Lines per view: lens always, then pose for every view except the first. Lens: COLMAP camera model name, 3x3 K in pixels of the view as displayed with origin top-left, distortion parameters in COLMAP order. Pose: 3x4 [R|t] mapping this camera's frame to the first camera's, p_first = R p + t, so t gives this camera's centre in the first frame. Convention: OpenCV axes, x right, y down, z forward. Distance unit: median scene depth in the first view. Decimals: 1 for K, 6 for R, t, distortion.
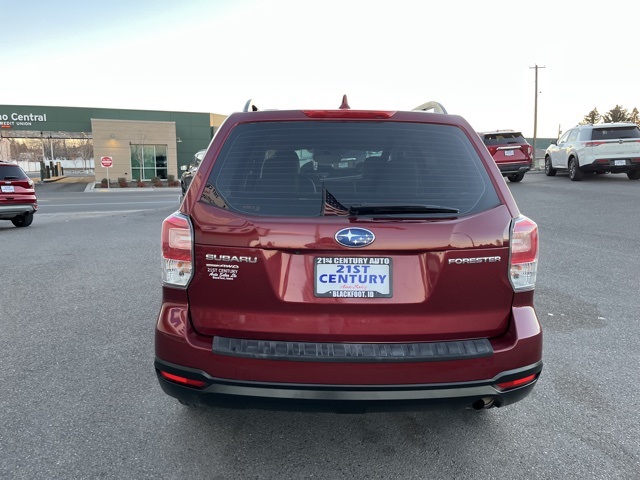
lens RADIAL K [[480.6, 0, 316.4], [0, 480.6, 236.9], [0, 0, 1]] dist [0.077225, -0.104525]
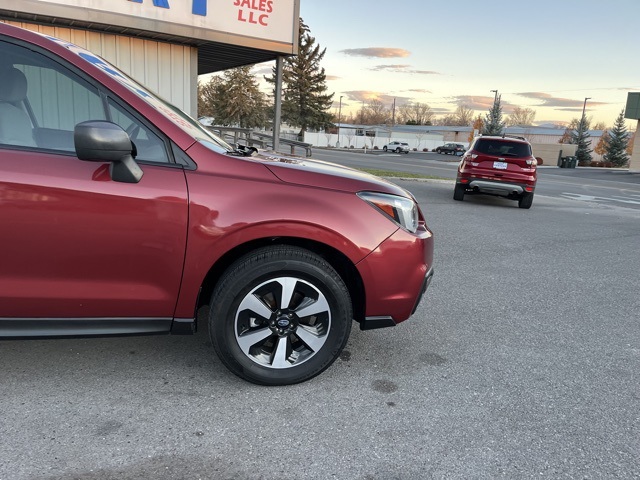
lens RADIAL K [[481.1, 0, 316.6], [0, 481.1, 240.0], [0, 0, 1]] dist [0.076897, -0.107646]
pose [[0.195938, 0.221620, -0.955245, 0.207634], [-0.209519, 0.961094, 0.180000, -0.040123], [0.957972, 0.164873, 0.234749, 0.333952]]
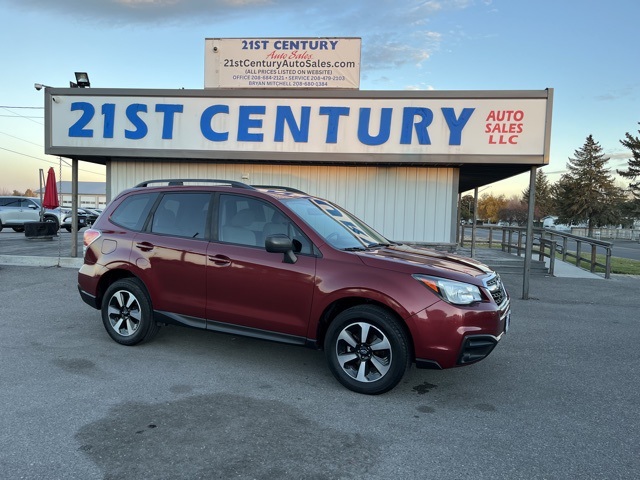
lens RADIAL K [[481.7, 0, 321.0], [0, 481.7, 242.9], [0, 0, 1]] dist [0.058844, -0.076198]
pose [[-0.458181, 0.030046, -0.888351, 0.297220], [-0.167519, 0.978600, 0.119499, -0.066946], [0.872930, 0.203568, -0.443343, 0.446711]]
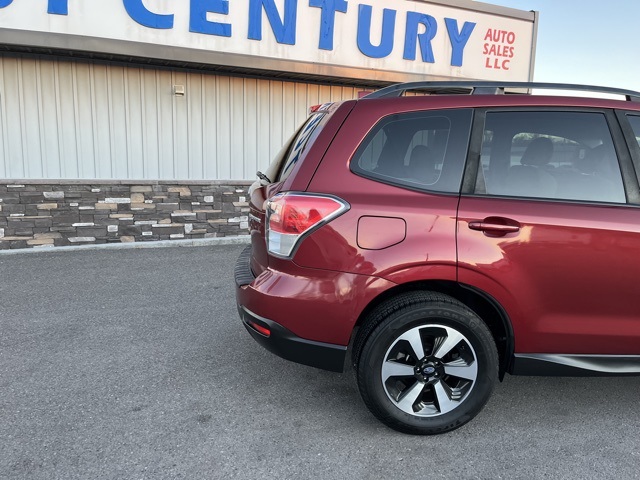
lens RADIAL K [[480.6, 0, 316.4], [0, 480.6, 236.9], [0, 0, 1]] dist [0.077225, -0.104525]
pose [[0.067942, 0.161183, -0.984583, 0.207992], [-0.170650, 0.974198, 0.147707, -0.015894], [0.982987, 0.157984, 0.093694, 0.133635]]
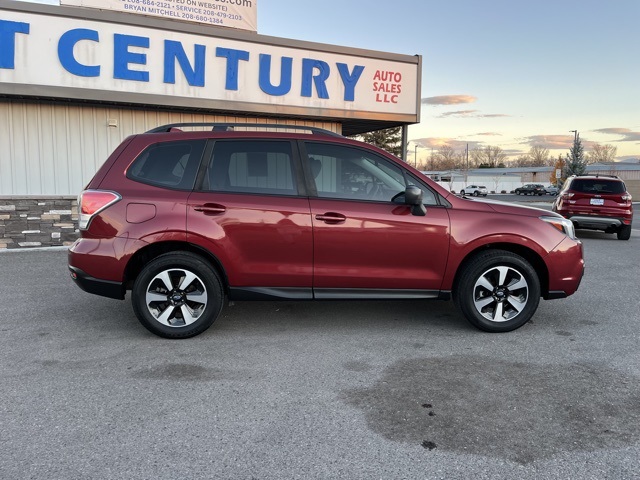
lens RADIAL K [[479.3, 0, 326.0], [0, 479.3, 234.4], [0, 0, 1]] dist [0.068904, -0.087050]
pose [[0.072502, 0.108711, -0.991426, 0.318025], [-0.158191, 0.982712, 0.096187, -0.026937], [0.984743, 0.149861, 0.088446, 0.240596]]
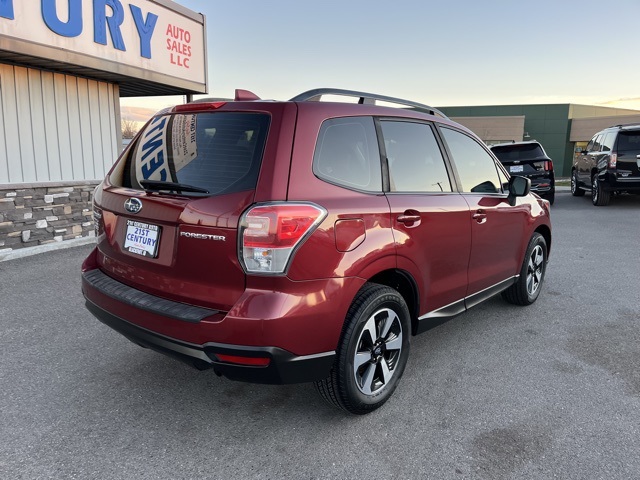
lens RADIAL K [[479.9, 0, 315.2], [0, 479.9, 243.7], [0, 0, 1]] dist [0.071147, -0.096501]
pose [[0.748440, 0.124949, -0.651326, 0.155600], [-0.111567, 0.991817, 0.062065, -0.003969], [0.653752, 0.026214, 0.756255, 0.042847]]
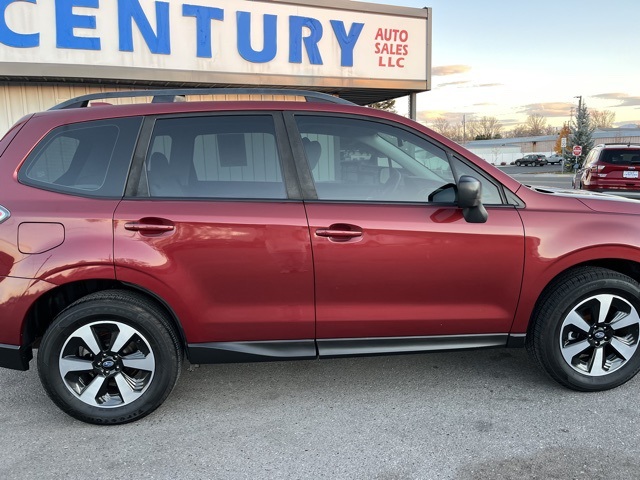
lens RADIAL K [[480.6, 0, 316.4], [0, 480.6, 236.9], [0, 0, 1]] dist [0.077225, -0.104525]
pose [[0.066017, 0.154505, -0.985784, 0.226041], [-0.120262, 0.981969, 0.145853, -0.032874], [0.990545, 0.108923, 0.083408, 0.242834]]
